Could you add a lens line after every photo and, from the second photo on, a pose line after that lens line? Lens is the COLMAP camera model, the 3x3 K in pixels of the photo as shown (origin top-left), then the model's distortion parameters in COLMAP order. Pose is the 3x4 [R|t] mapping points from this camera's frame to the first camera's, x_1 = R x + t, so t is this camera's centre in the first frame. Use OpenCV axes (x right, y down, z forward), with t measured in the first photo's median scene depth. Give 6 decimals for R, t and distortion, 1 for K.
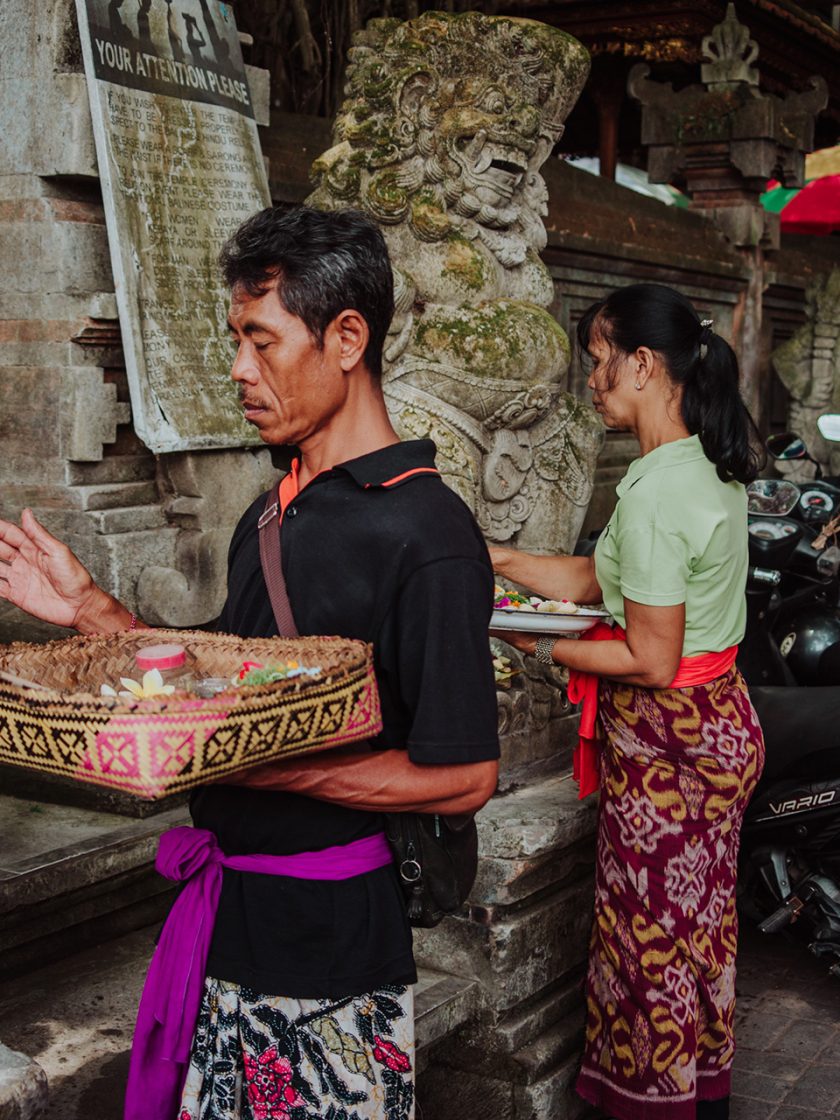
lens RADIAL K [[2022.0, 0, 420.0], [0, 2022.0, 560.0], [0, 0, 1]] dist [-0.392361, 0.045089]
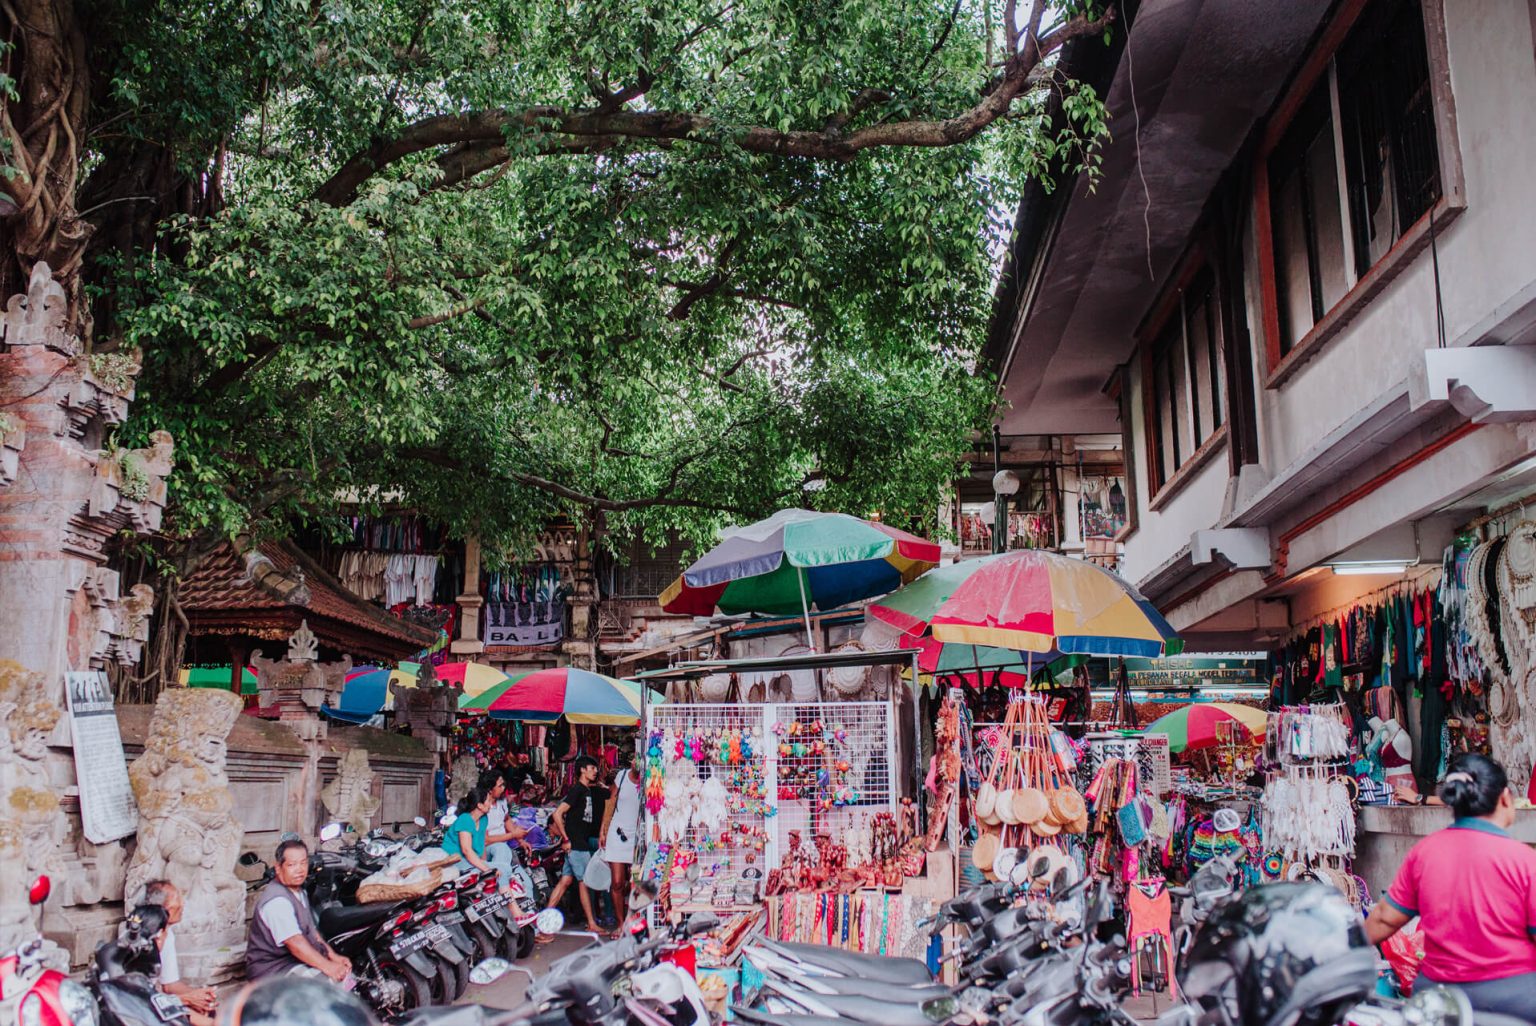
lens RADIAL K [[1702.5, 0, 768.0], [0, 1702.5, 513.0], [0, 0, 1]] dist [-0.016784, -0.014118]
pose [[0.918721, 0.040536, 0.392822, -0.198888], [0.058954, 0.969493, -0.237924, 0.123801], [-0.390483, 0.241744, 0.888304, -1.615766]]
